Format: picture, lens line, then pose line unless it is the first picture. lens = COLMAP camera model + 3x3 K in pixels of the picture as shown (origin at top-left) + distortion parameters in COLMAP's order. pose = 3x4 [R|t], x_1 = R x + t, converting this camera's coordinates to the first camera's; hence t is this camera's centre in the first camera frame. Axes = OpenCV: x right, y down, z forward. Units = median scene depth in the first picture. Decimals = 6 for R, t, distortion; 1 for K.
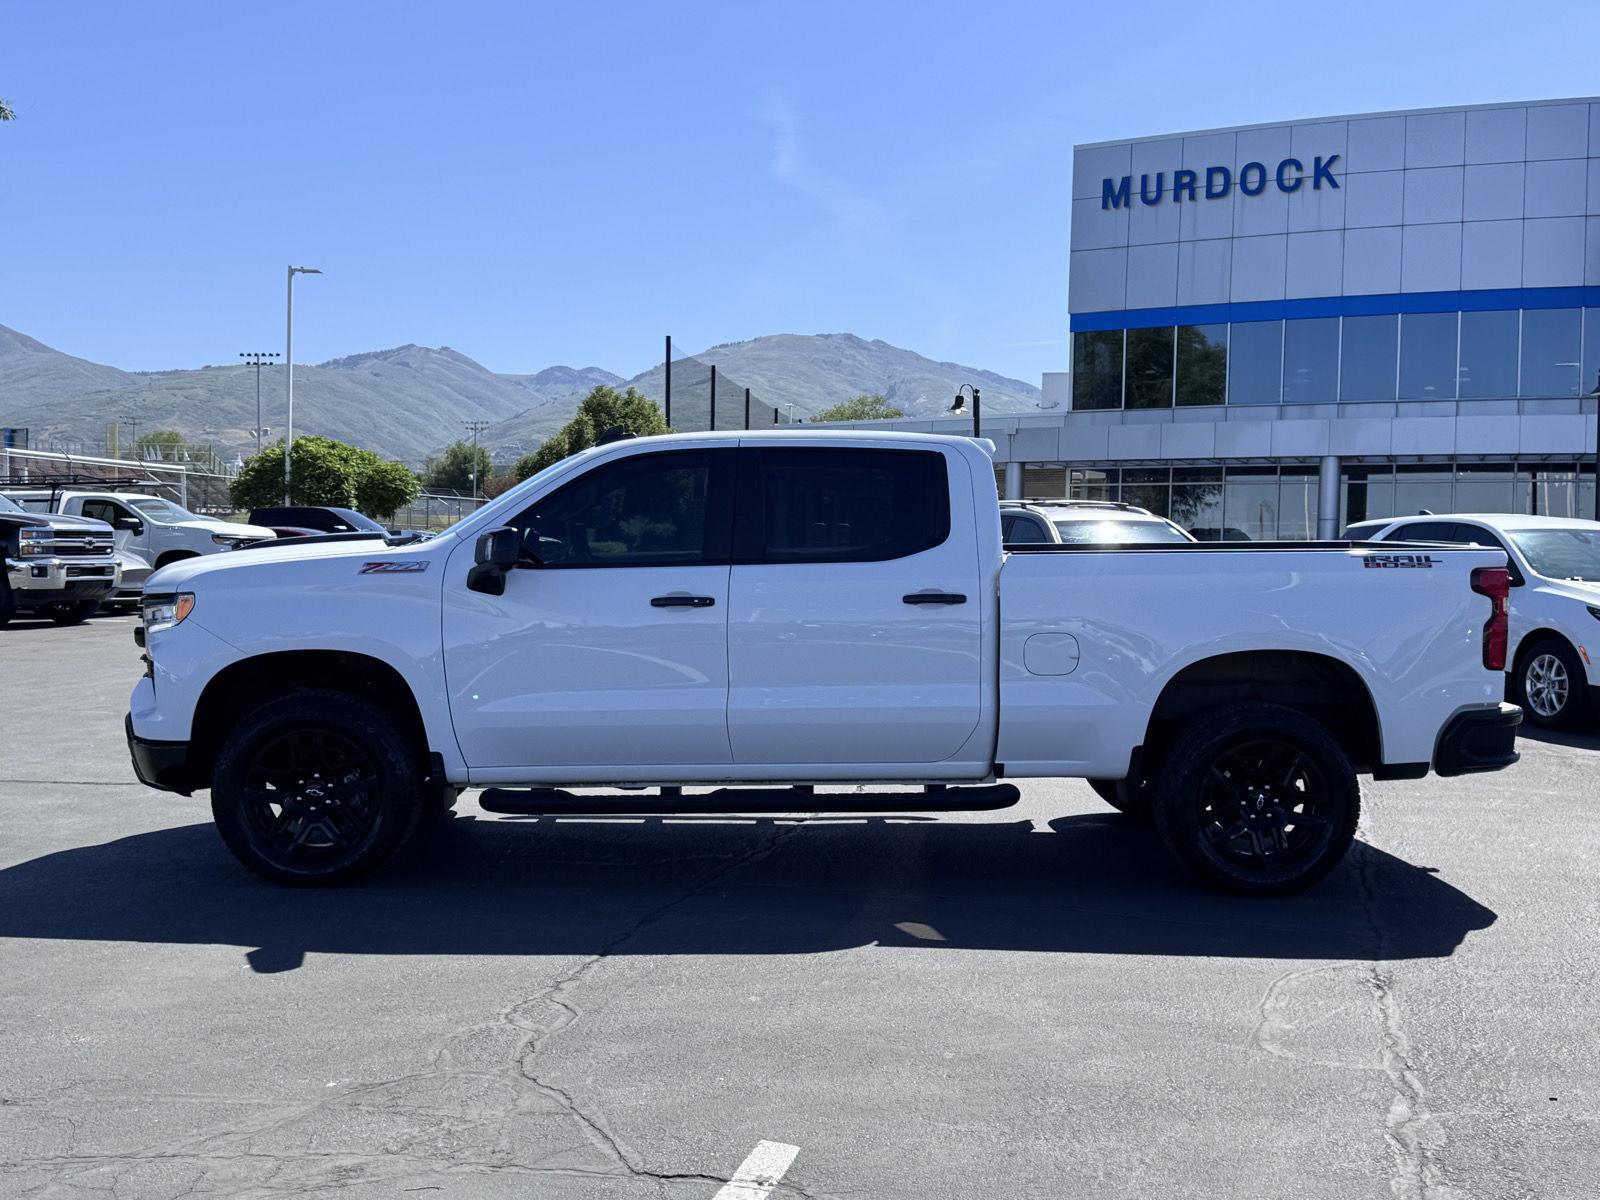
lens RADIAL K [[1679.0, 0, 795.0], [0, 1679.0, 624.1], [0, 0, 1]] dist [0.190218, -0.386500]
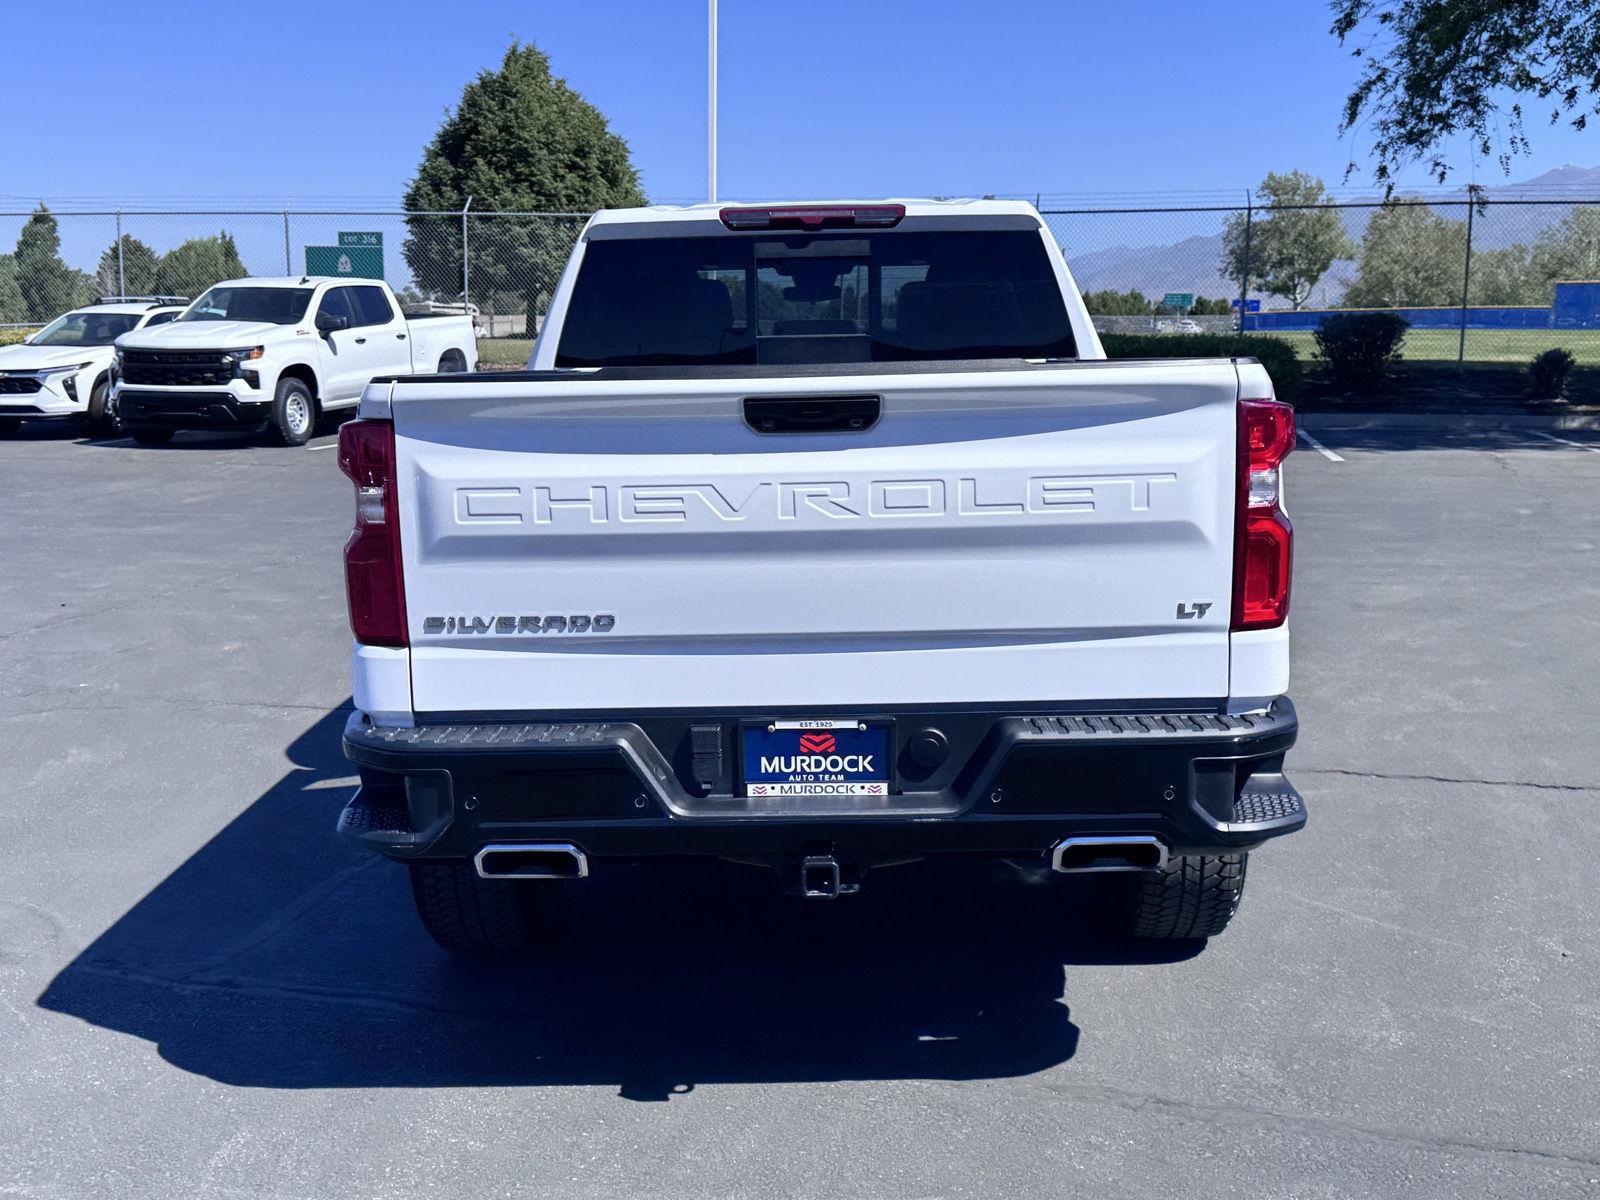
lens RADIAL K [[1686.8, 0, 800.0], [0, 1686.8, 600.0], [0, 0, 1]] dist [0.174531, -0.349697]
pose [[-0.043603, 0.146681, -0.988222, 0.167837], [-0.047521, 0.987739, 0.148706, -0.011405], [0.997918, 0.053445, -0.036098, 0.221305]]
